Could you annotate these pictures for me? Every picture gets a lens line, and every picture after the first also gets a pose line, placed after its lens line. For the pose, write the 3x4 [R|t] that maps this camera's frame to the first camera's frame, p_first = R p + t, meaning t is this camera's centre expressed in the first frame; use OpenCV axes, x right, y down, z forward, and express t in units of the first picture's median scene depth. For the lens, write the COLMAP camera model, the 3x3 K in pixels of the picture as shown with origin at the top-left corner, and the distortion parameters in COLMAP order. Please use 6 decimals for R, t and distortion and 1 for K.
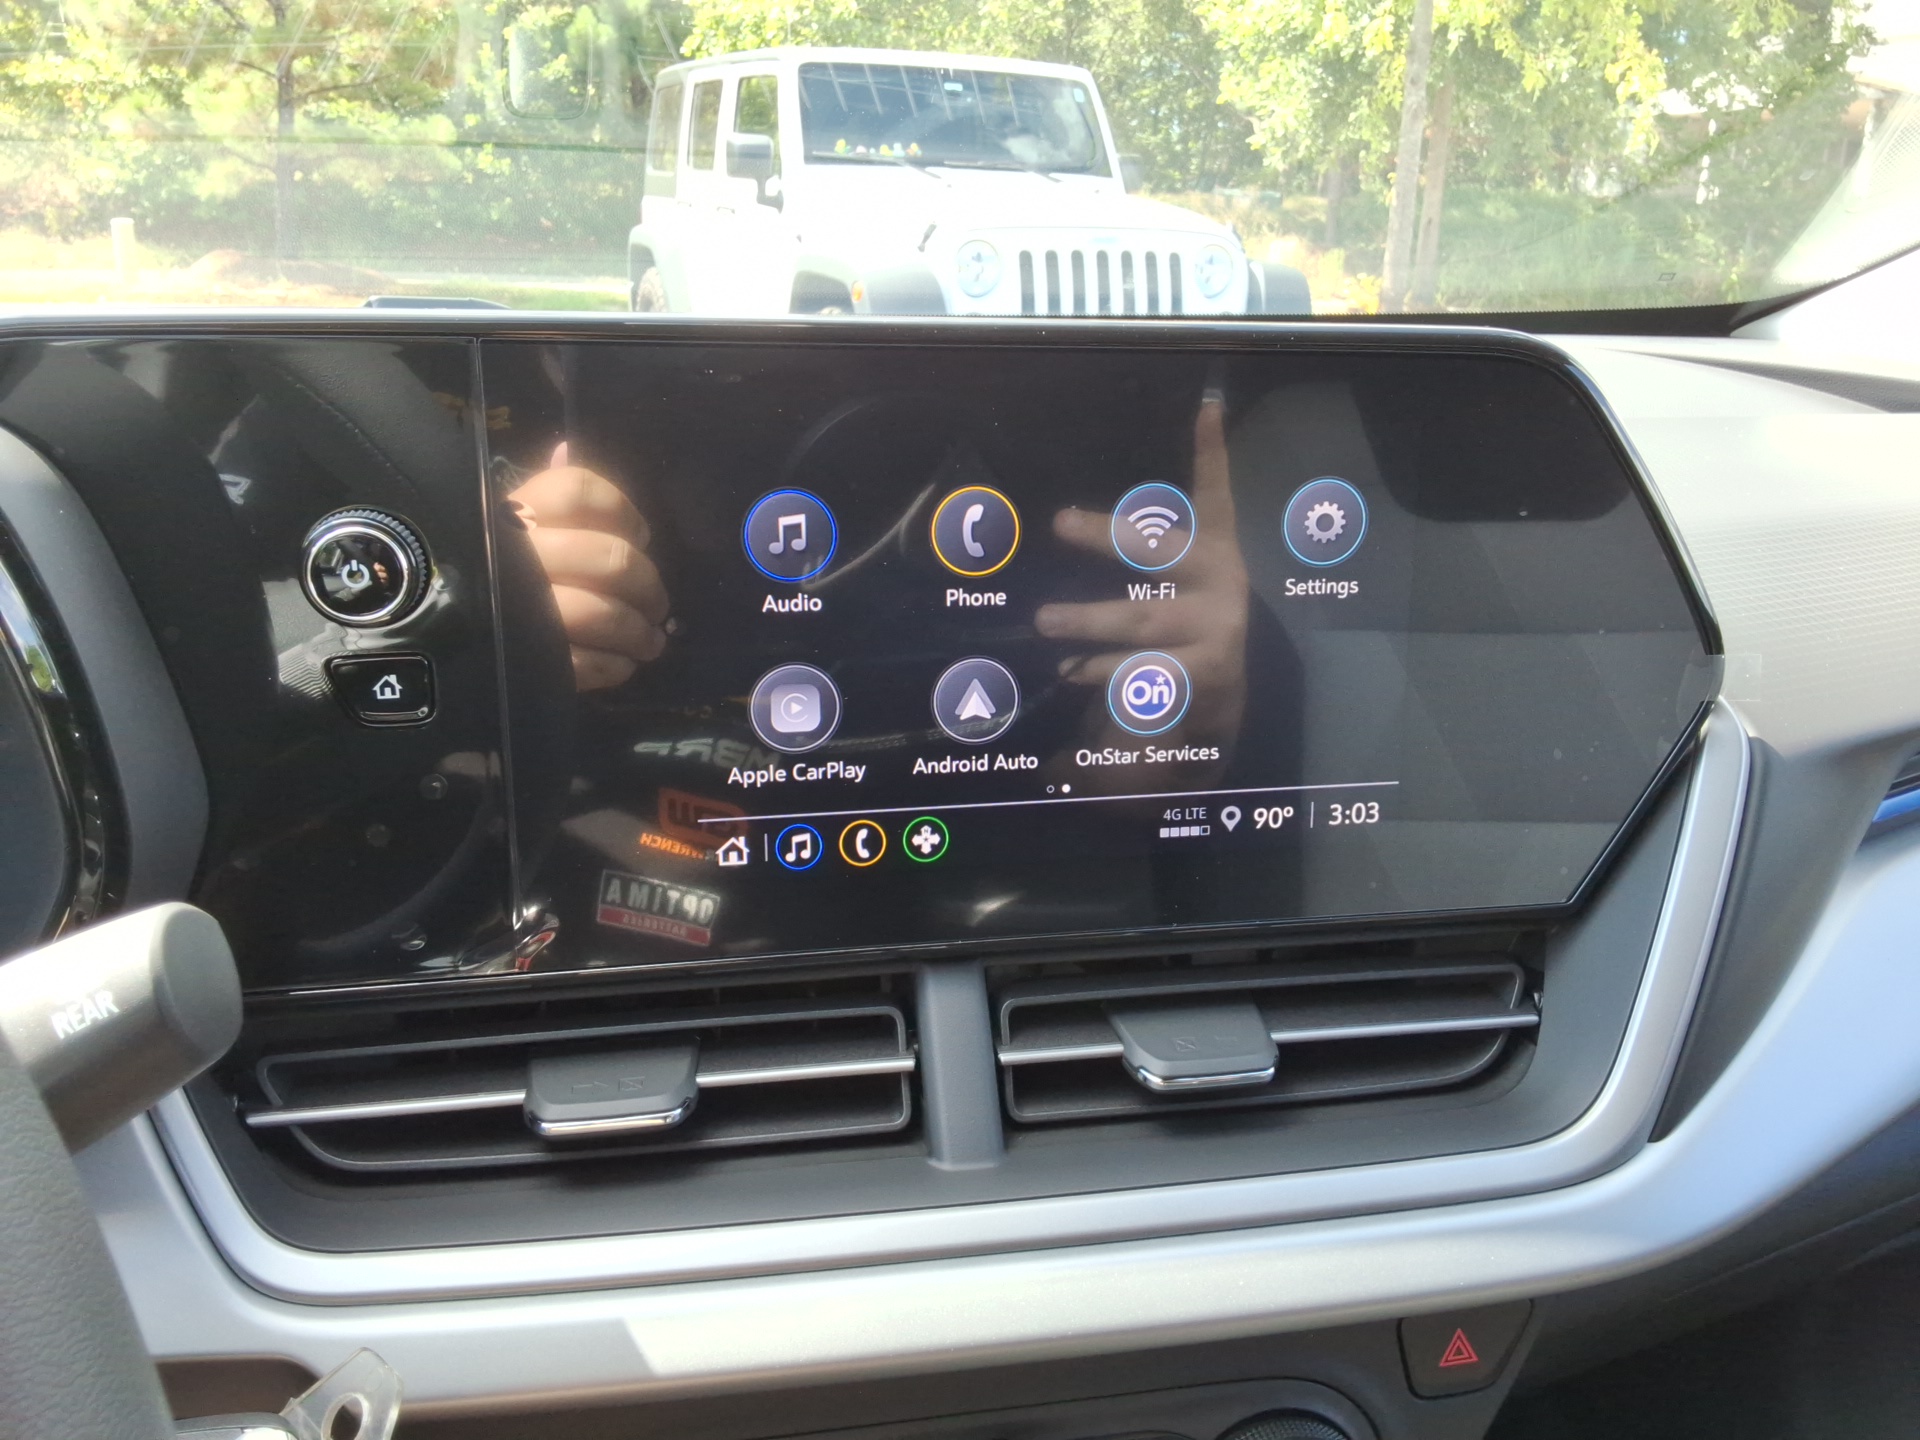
lens RADIAL K [[1577.3, 0, 1006.6], [0, 1577.3, 711.6], [0, 0, 1]] dist [0.059203, -0.167282]
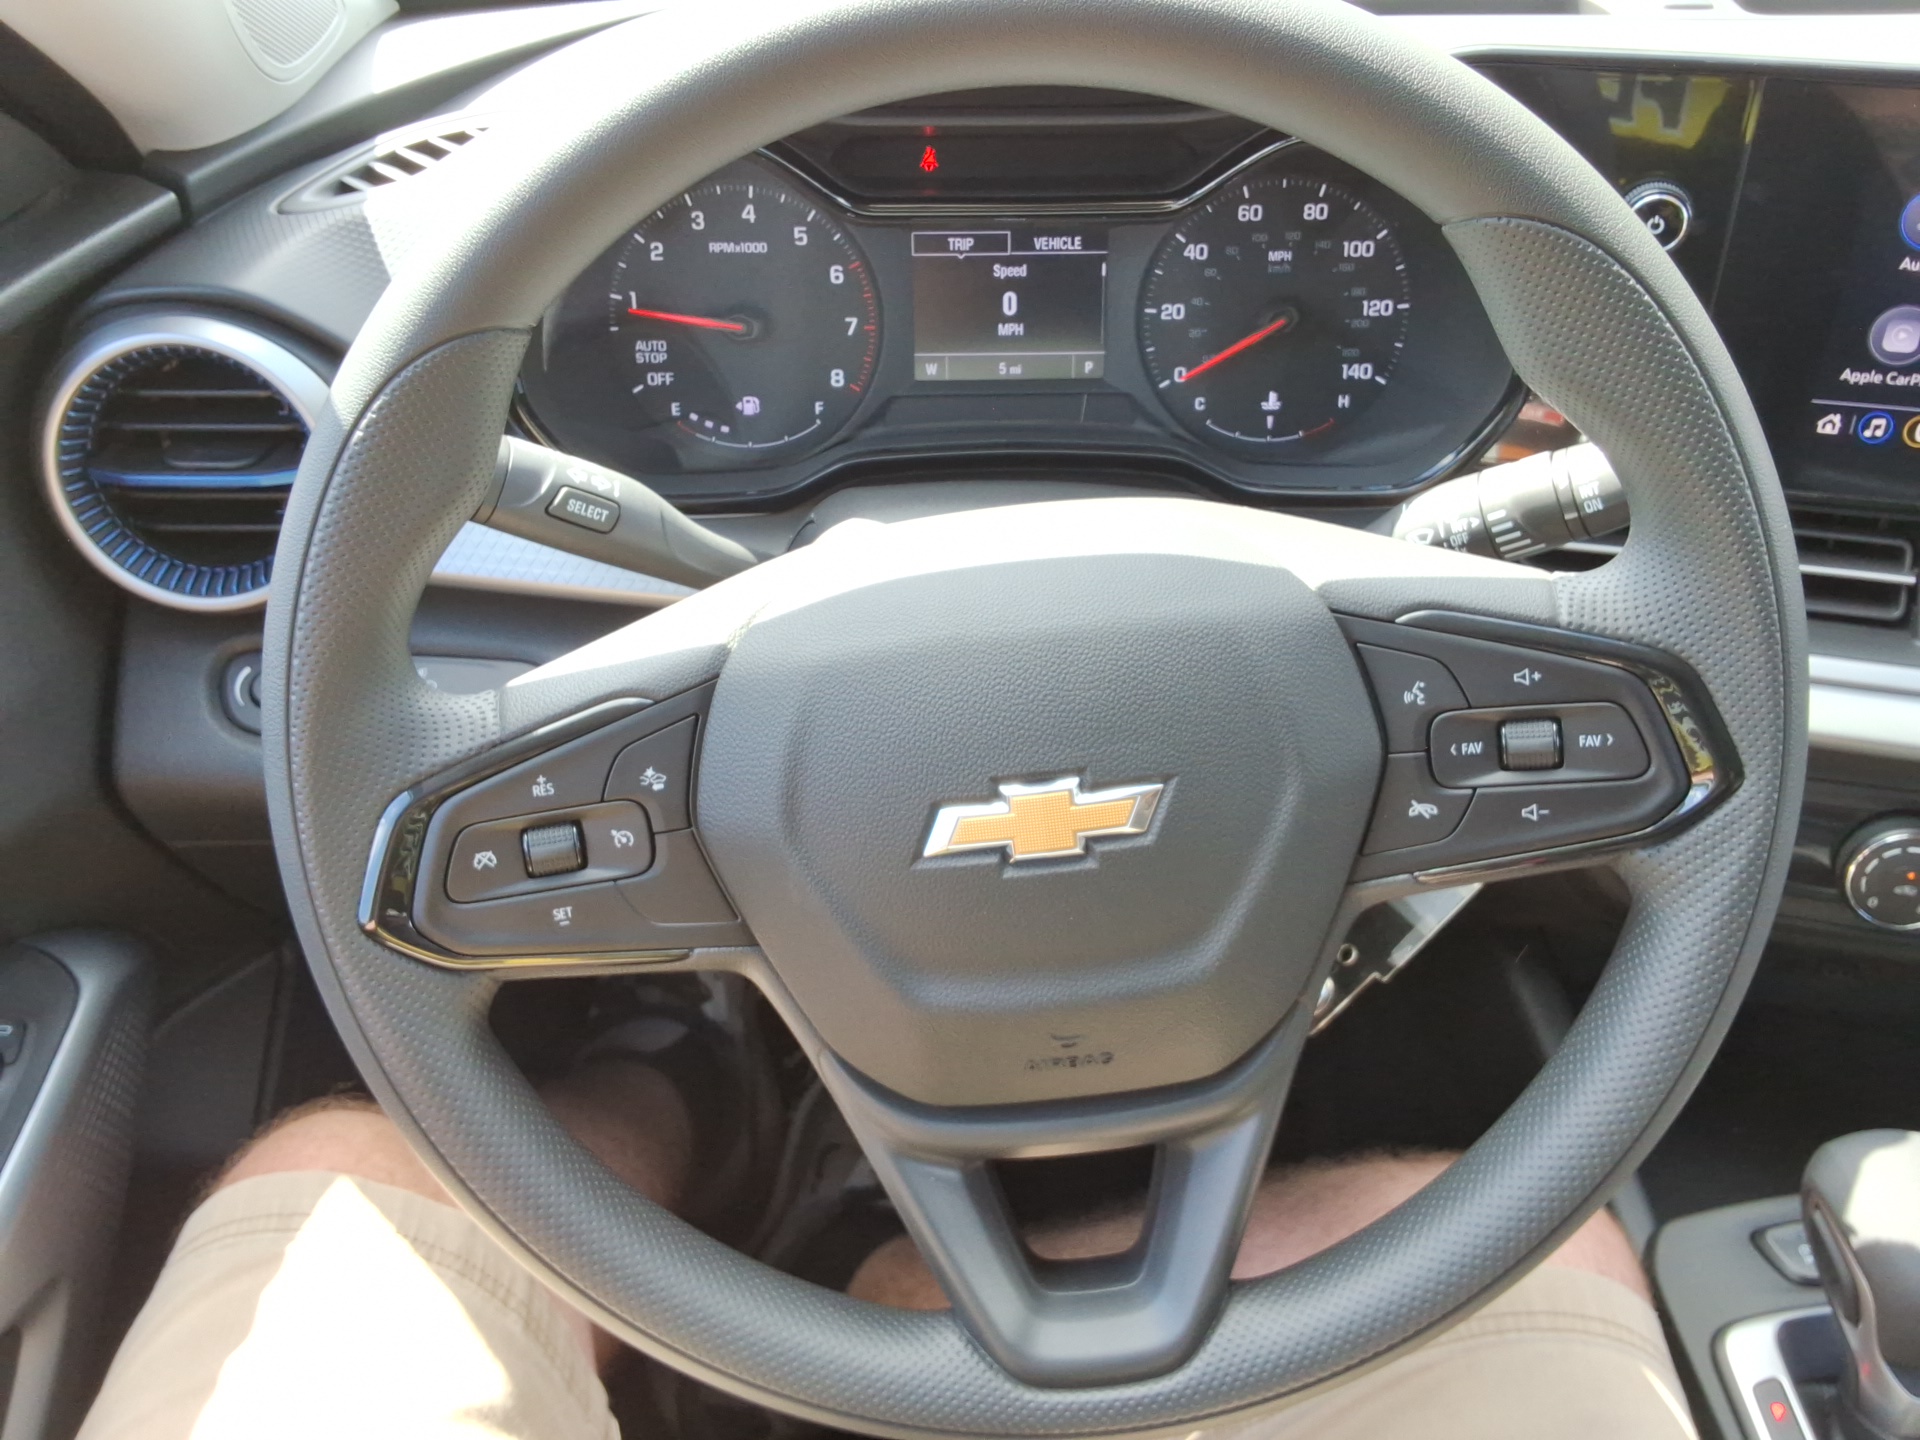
lens RADIAL K [[1573.4, 0, 968.4], [0, 1573.4, 694.8], [0, 0, 1]] dist [0.115201, -0.192358]
pose [[0.897151, 0.217564, -0.384429, -0.014940], [-0.098563, 0.946949, 0.305898, -0.003100], [0.430587, -0.236546, 0.871000, -0.043418]]
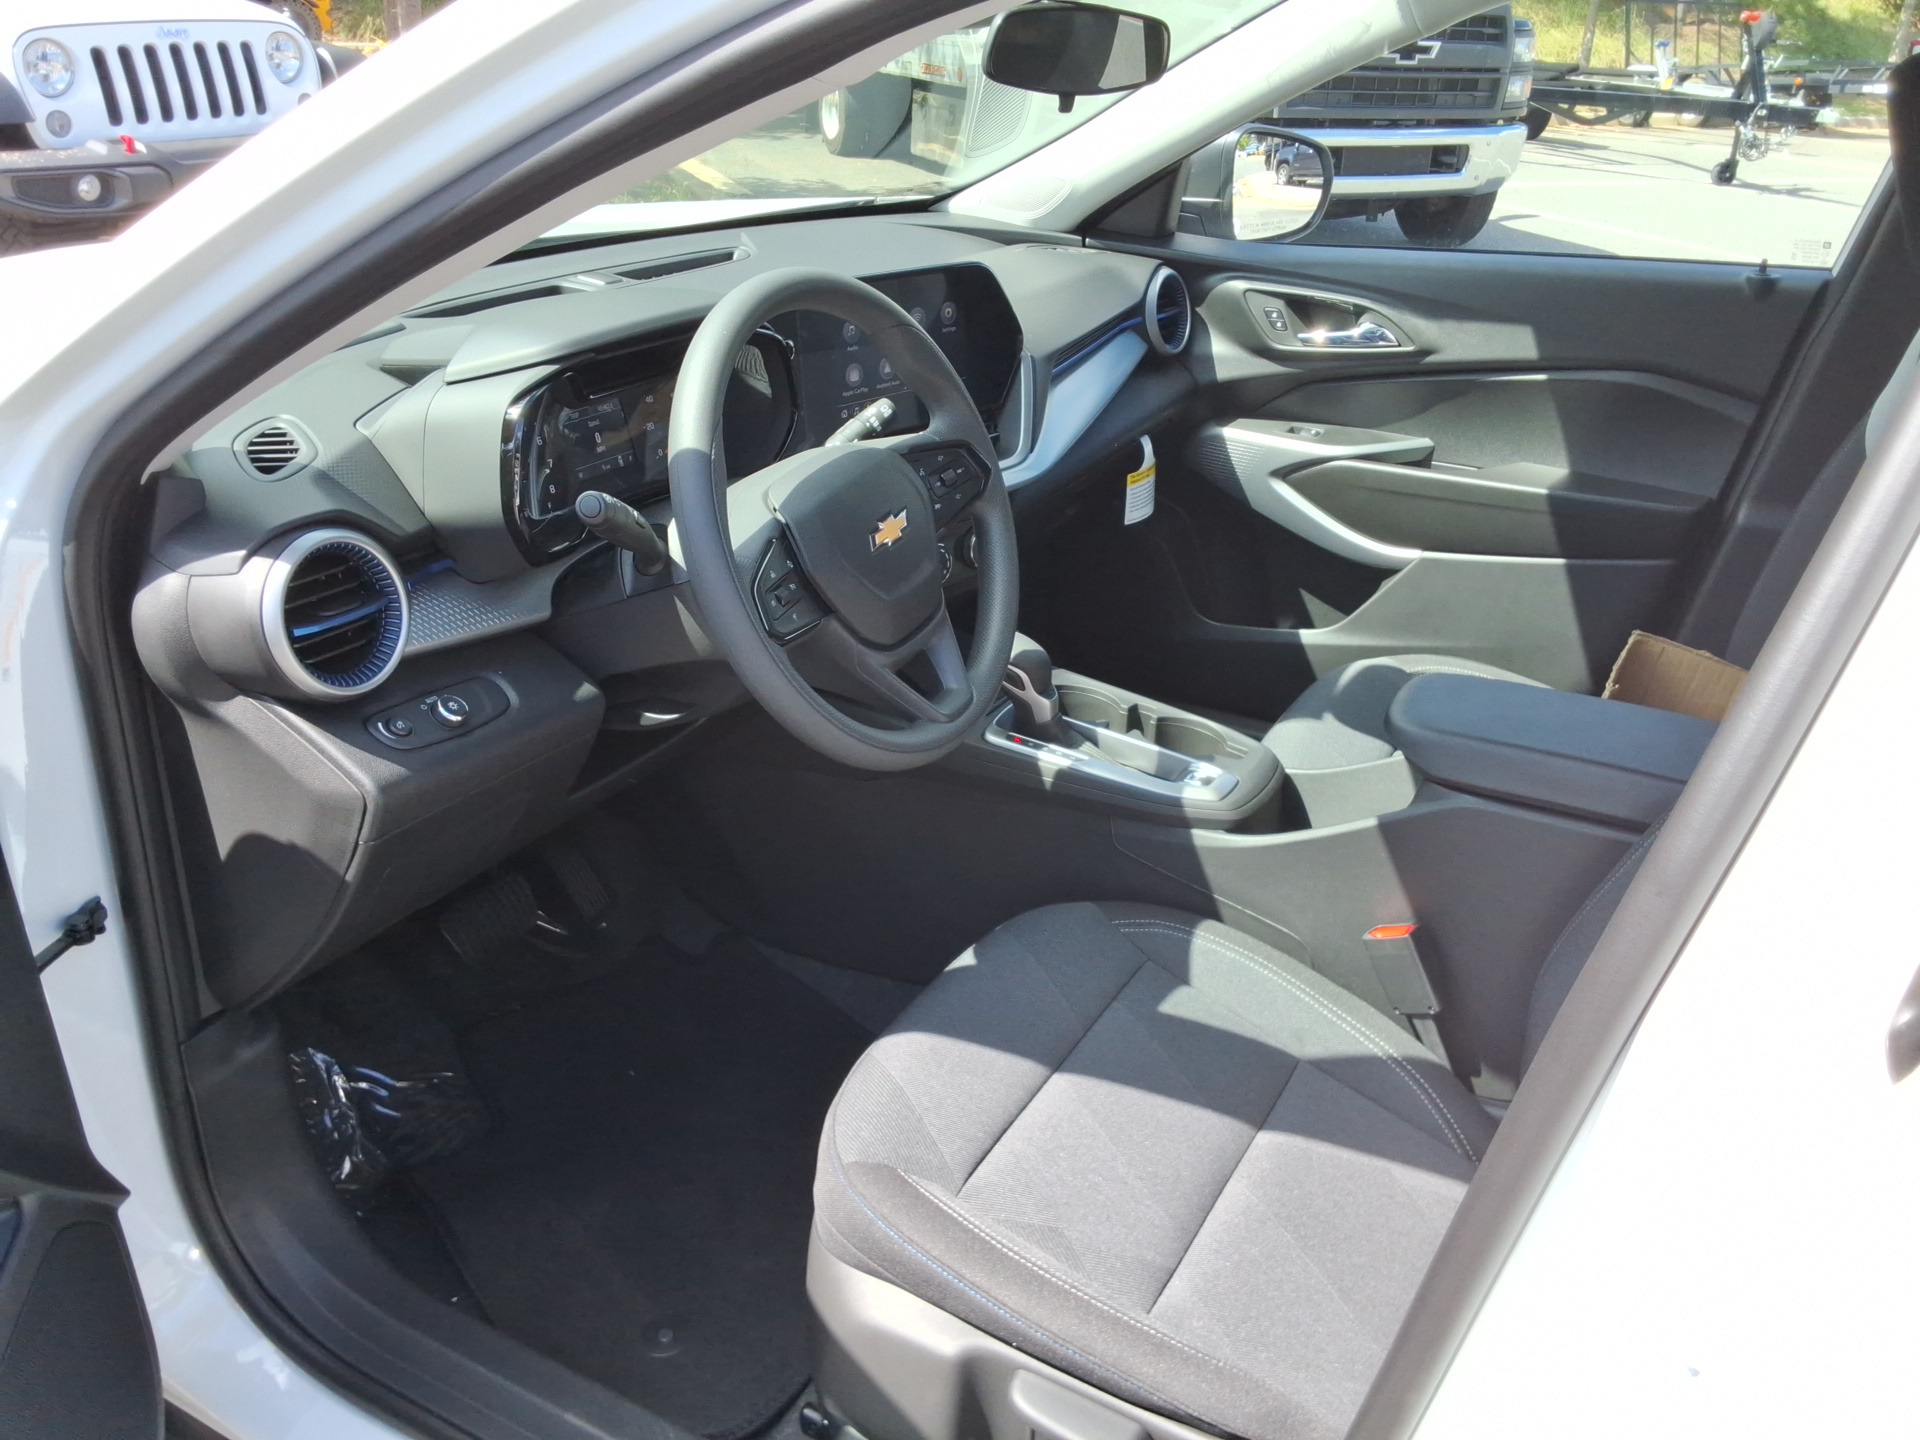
lens RADIAL K [[1564.2, 0, 971.3], [0, 1564.2, 709.1], [0, 0, 1]] dist [0.124850, -0.191944]
pose [[0.828986, -0.242133, 0.504136, -0.117673], [0.163550, 0.966972, 0.195492, 0.004811], [-0.534821, -0.079609, 0.841207, -0.146787]]
